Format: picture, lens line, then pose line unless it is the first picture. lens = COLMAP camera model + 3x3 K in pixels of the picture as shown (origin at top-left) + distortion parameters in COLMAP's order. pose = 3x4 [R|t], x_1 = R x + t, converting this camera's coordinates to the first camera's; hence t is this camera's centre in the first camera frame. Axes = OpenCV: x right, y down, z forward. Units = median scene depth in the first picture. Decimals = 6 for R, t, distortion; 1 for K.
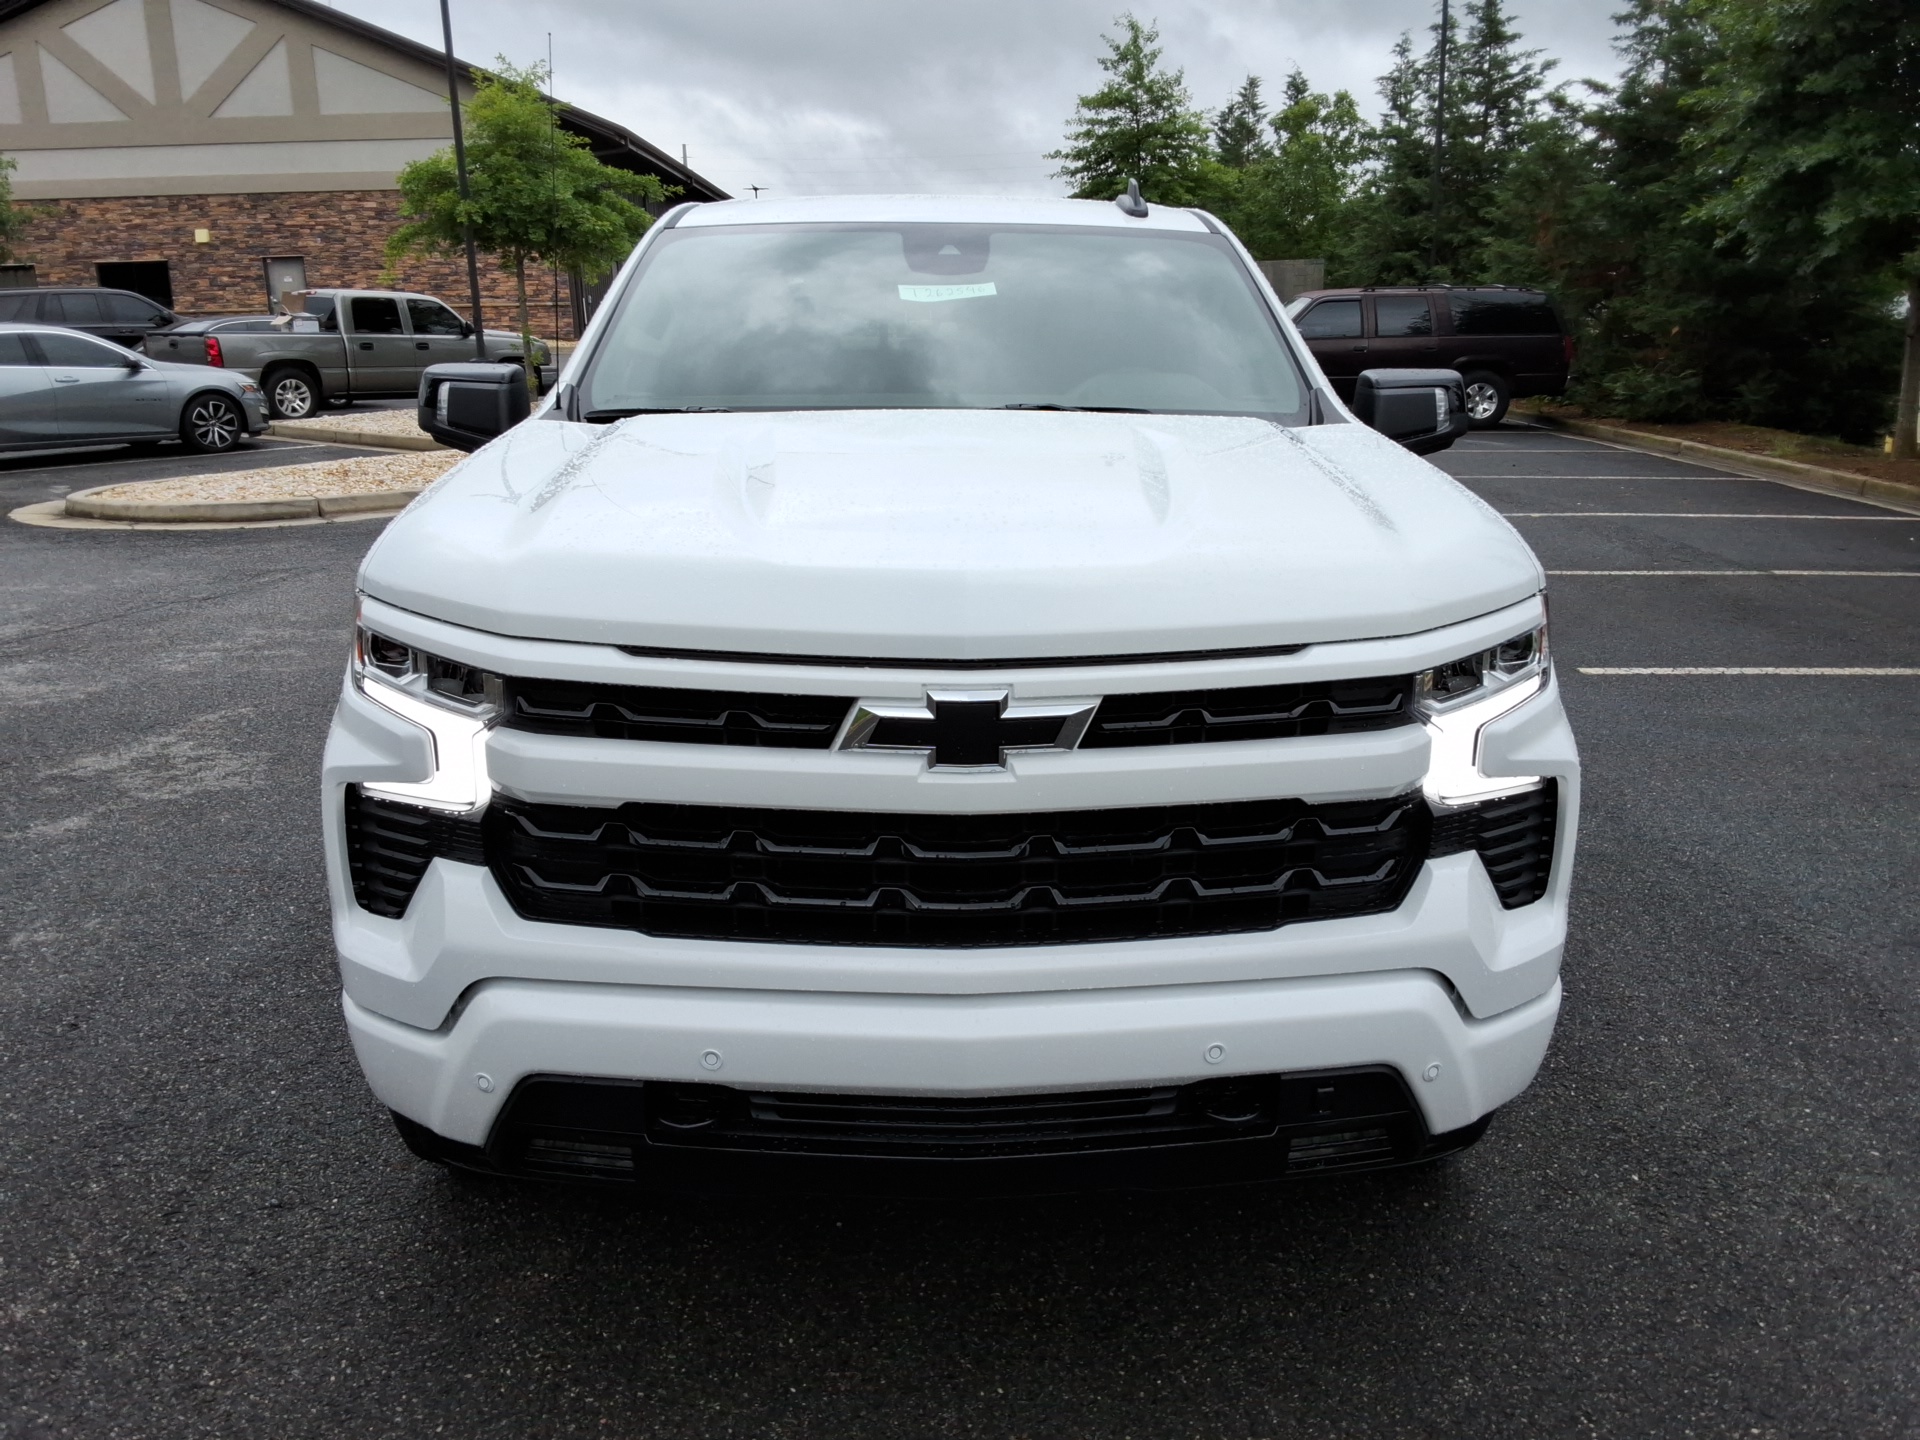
lens RADIAL K [[1544.7, 0, 999.7], [0, 1544.7, 706.4], [0, 0, 1]] dist [0.107283, -0.158063]
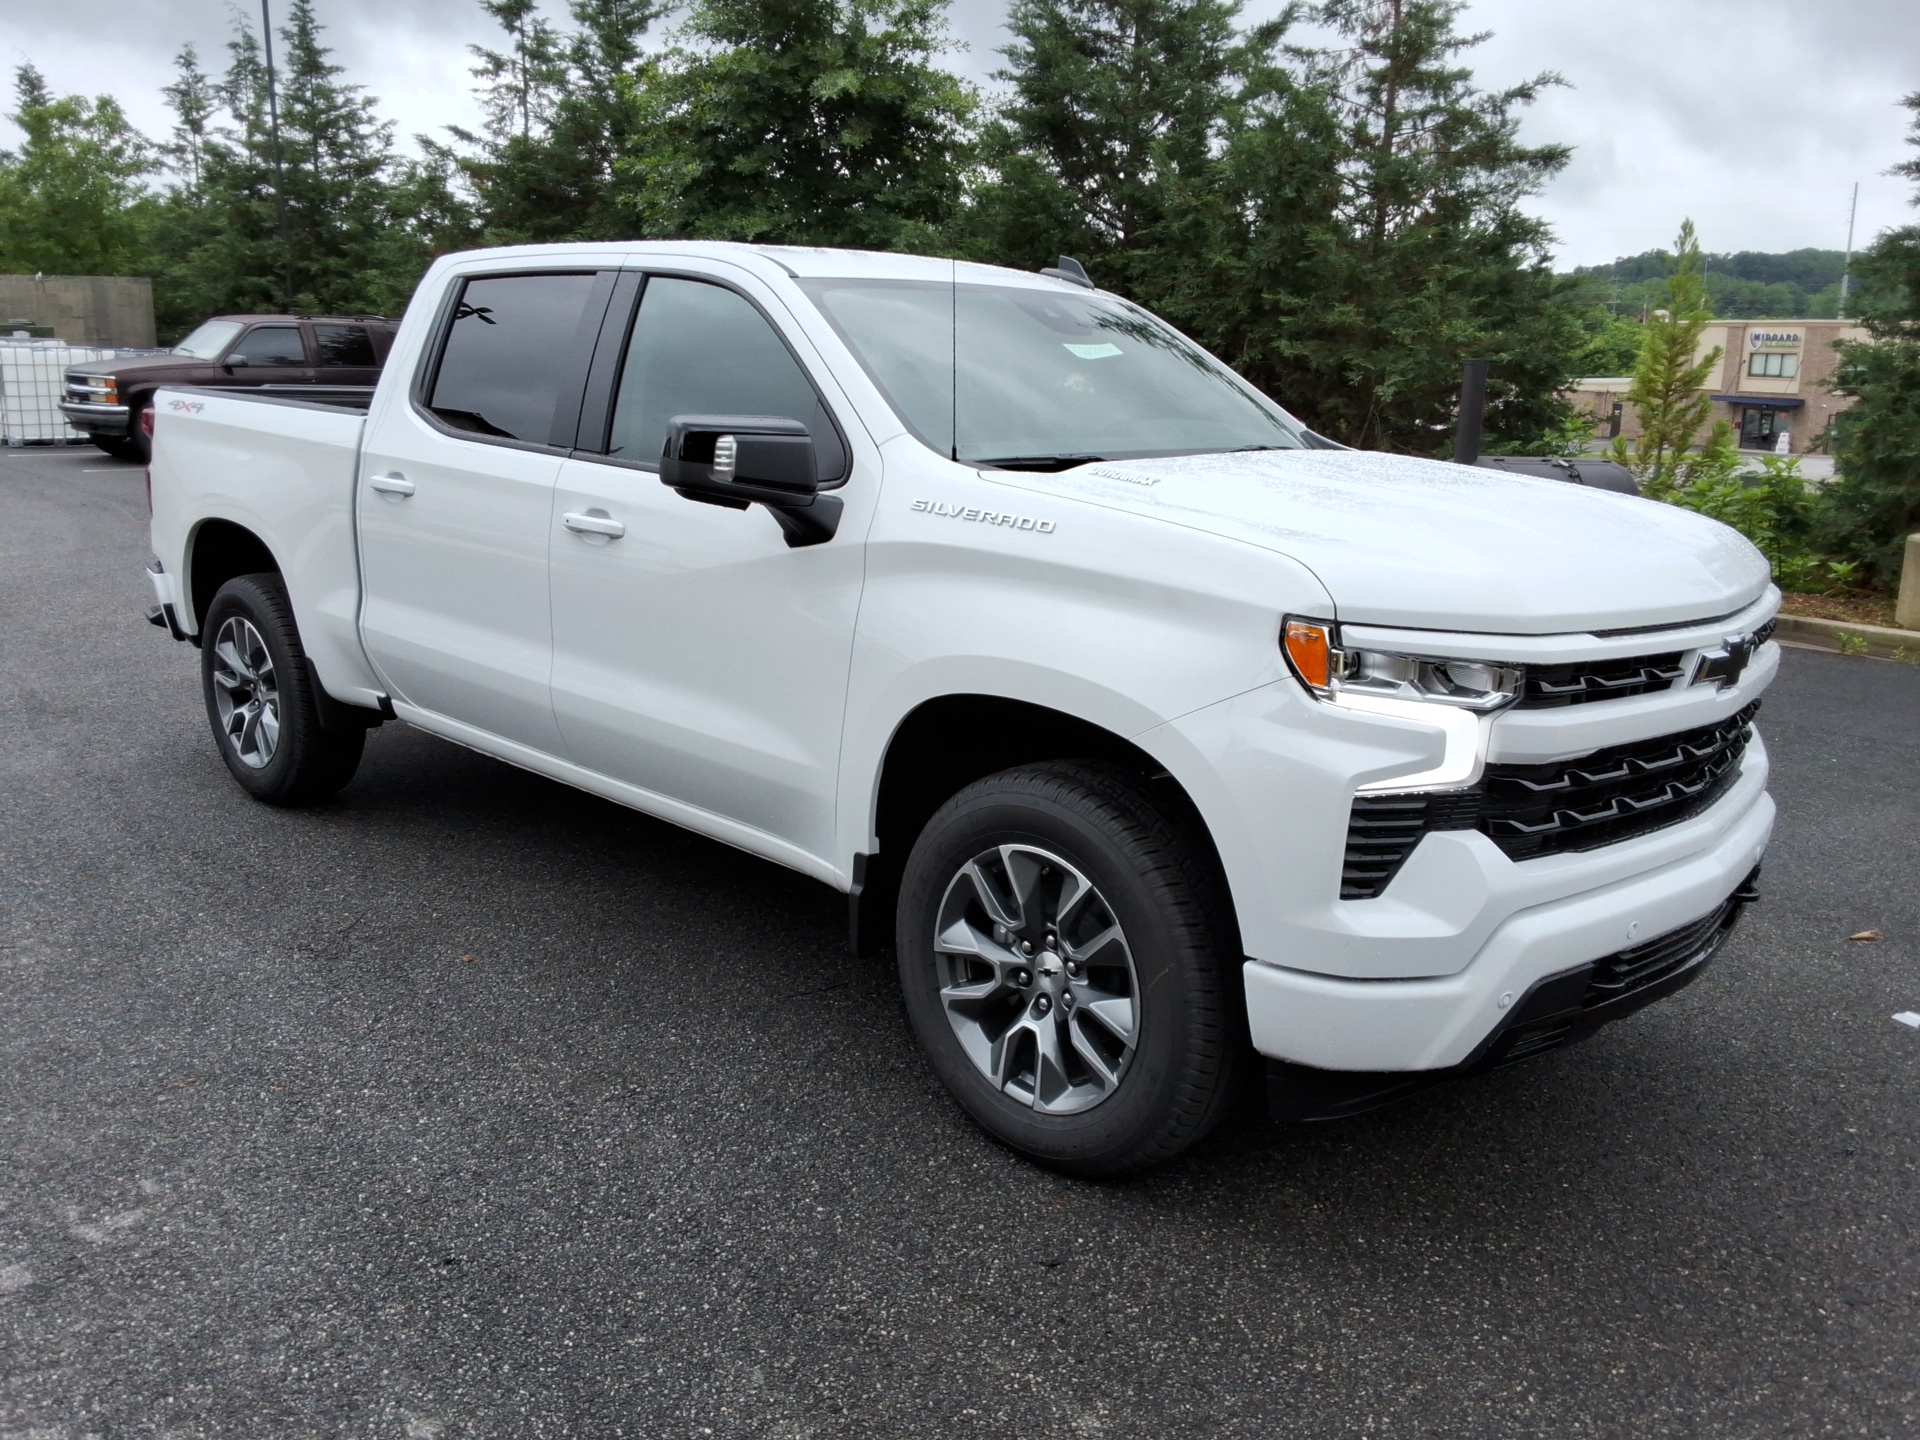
lens RADIAL K [[1544.7, 0, 964.6], [0, 1544.7, 702.6], [0, 0, 1]] dist [0.107283, -0.158063]
pose [[0.723038, -0.129235, 0.678612, -0.111425], [0.143214, 0.989045, 0.035764, -0.007529], [-0.675800, 0.071328, 0.733625, 0.028078]]
